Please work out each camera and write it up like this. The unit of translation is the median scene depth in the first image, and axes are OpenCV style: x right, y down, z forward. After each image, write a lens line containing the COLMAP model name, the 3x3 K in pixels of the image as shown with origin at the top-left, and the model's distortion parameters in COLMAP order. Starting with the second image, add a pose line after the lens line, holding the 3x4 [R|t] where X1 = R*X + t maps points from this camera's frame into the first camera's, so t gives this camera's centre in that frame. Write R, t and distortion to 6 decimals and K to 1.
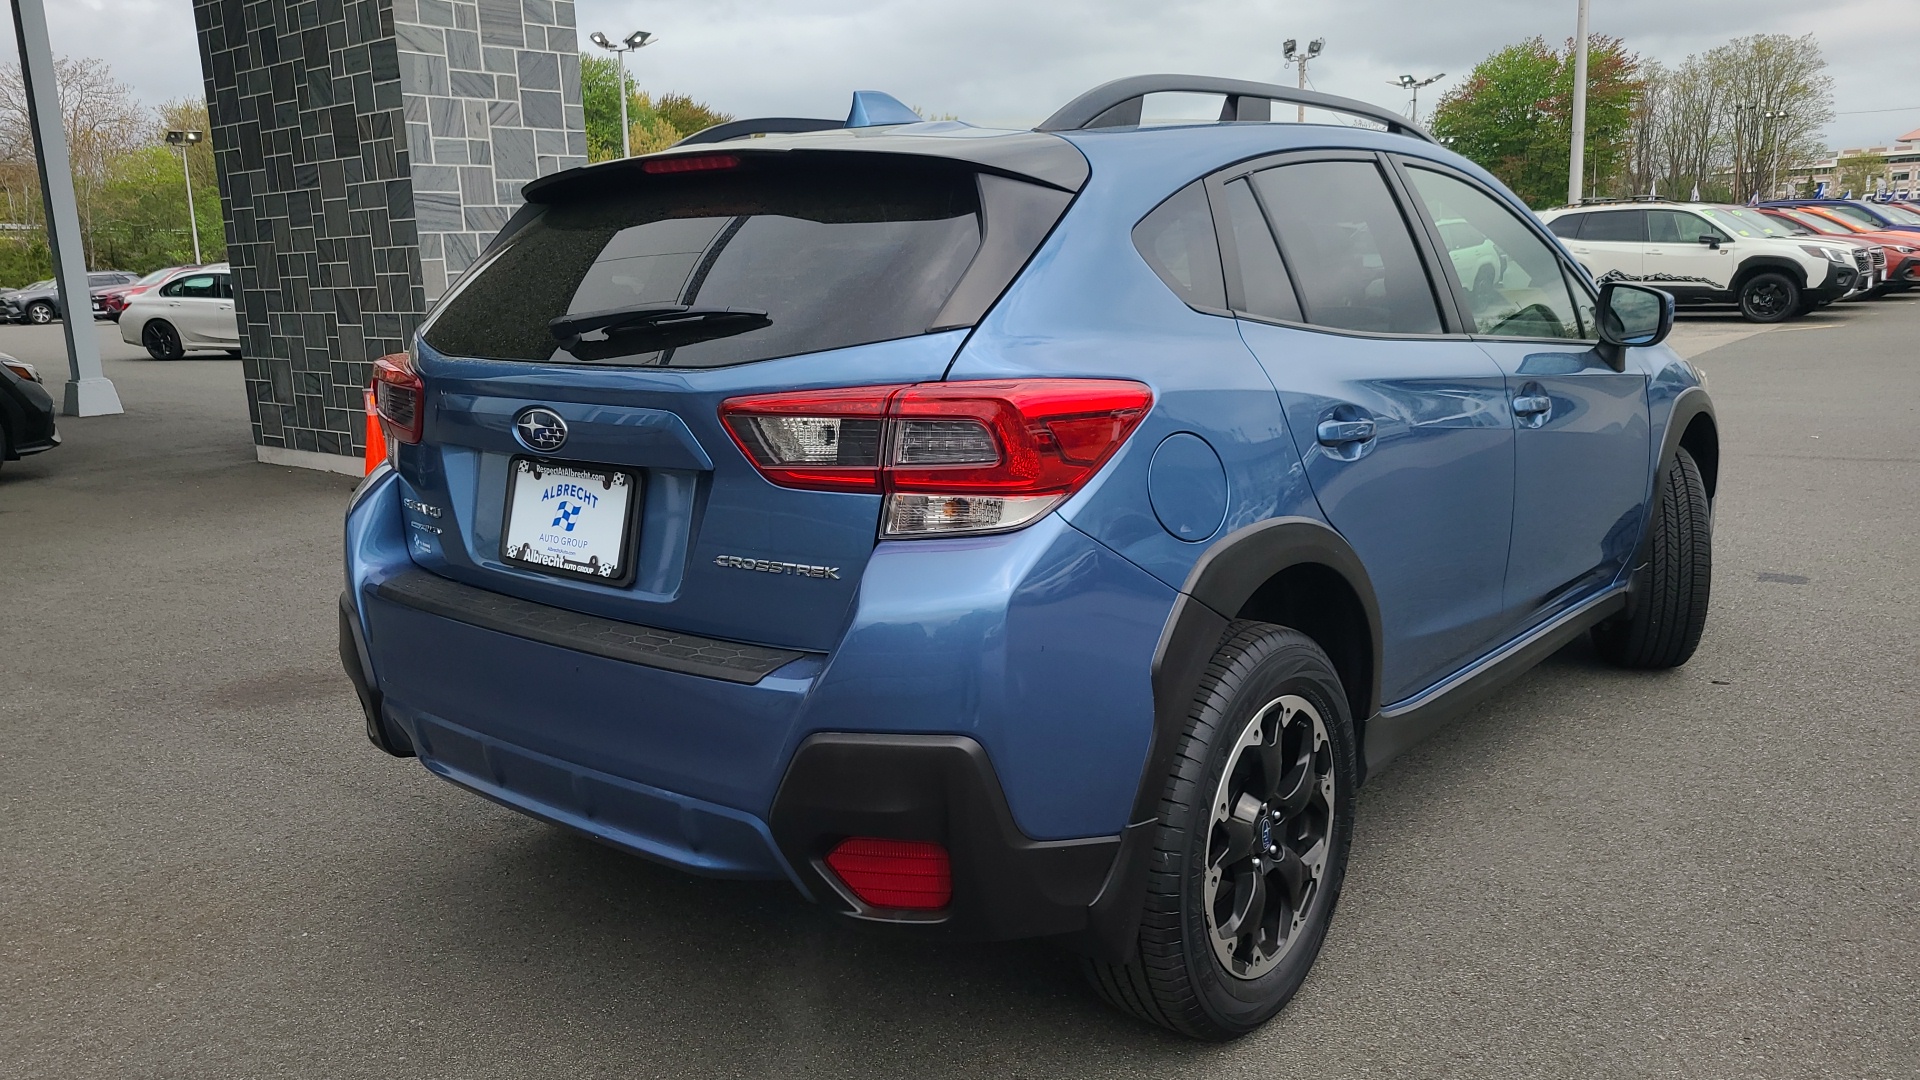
lens RADIAL K [[1444.8, 0, 885.0], [0, 1444.8, 565.7], [0, 0, 1]] dist [0.007306, 0.007097]
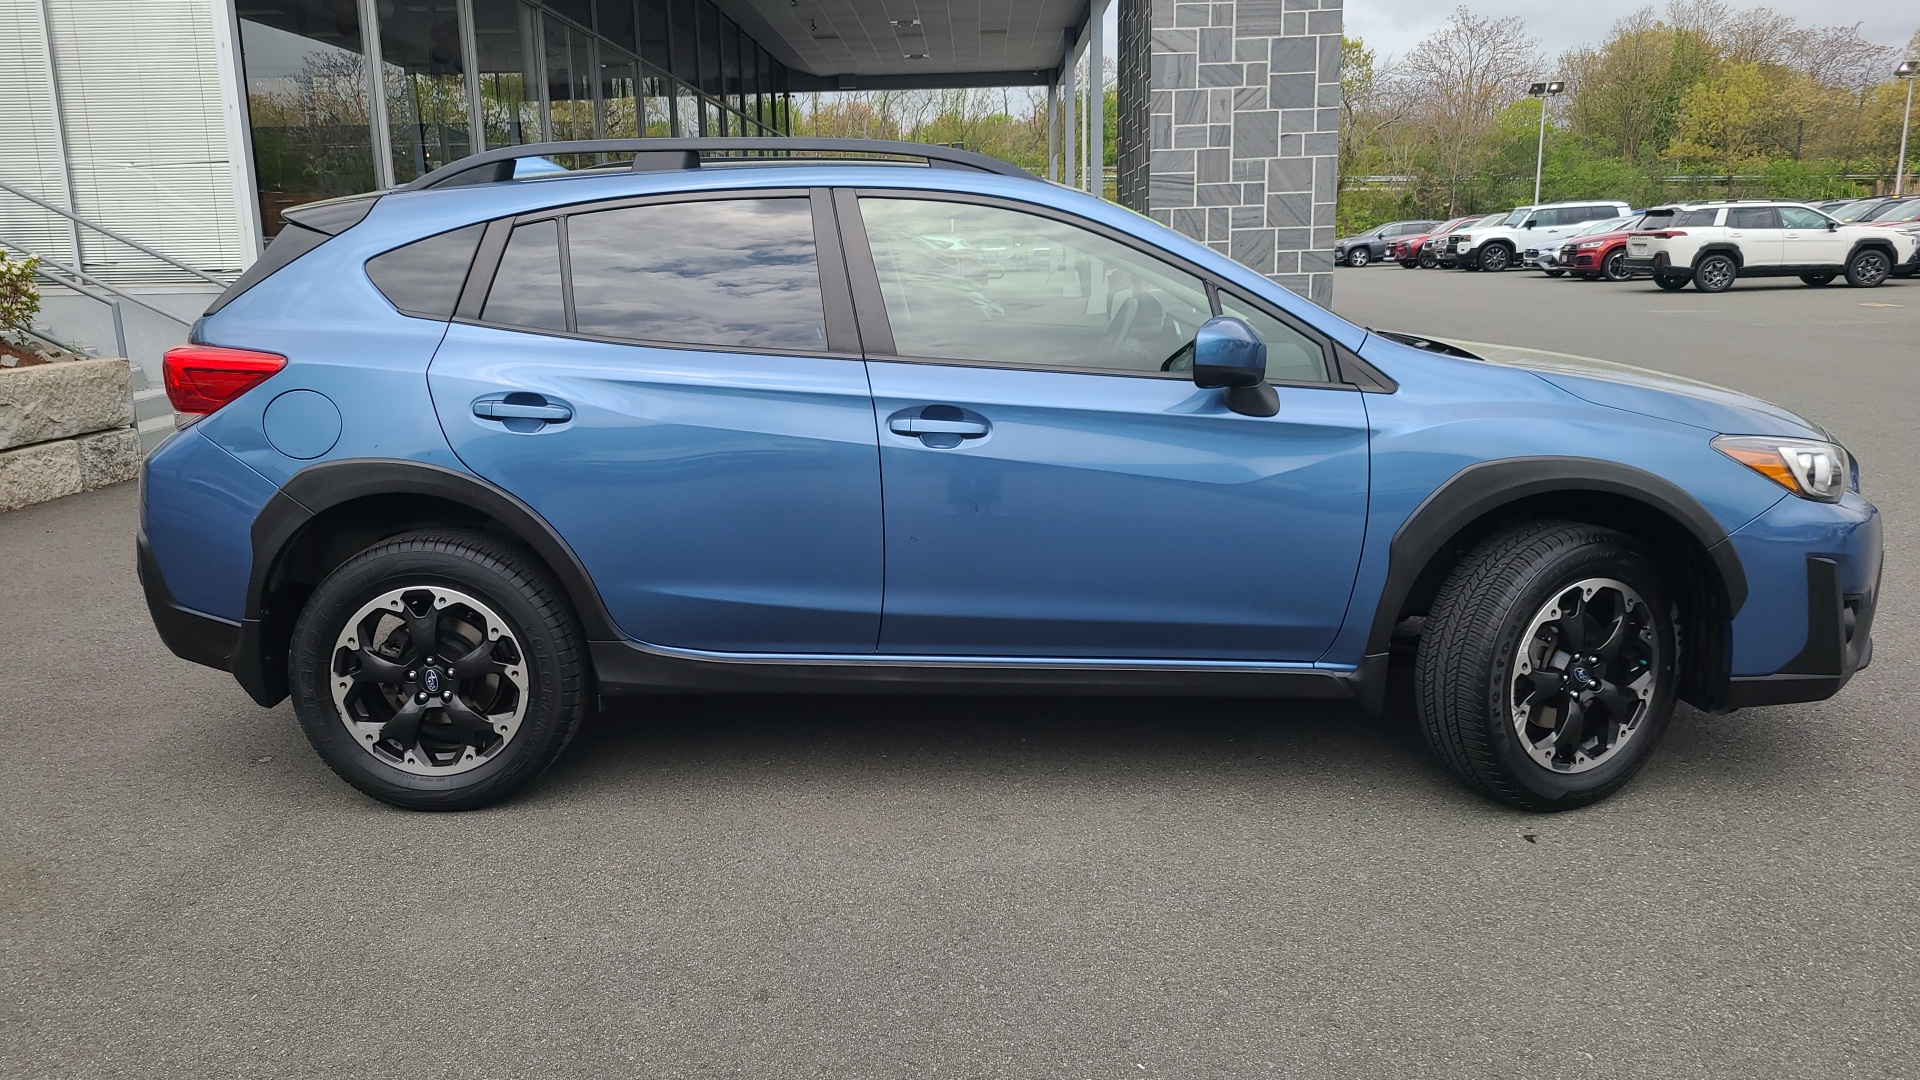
lens RADIAL K [[1464.8, 0, 960.0], [0, 1464.8, 540.0], [0, 0, 1]] dist [0.018236, -0.004496]
pose [[0.618444, 0.170611, -0.767085, 0.525316], [-0.155425, 0.983420, 0.093420, -0.053320], [0.770305, 0.061449, 0.634707, 0.144688]]
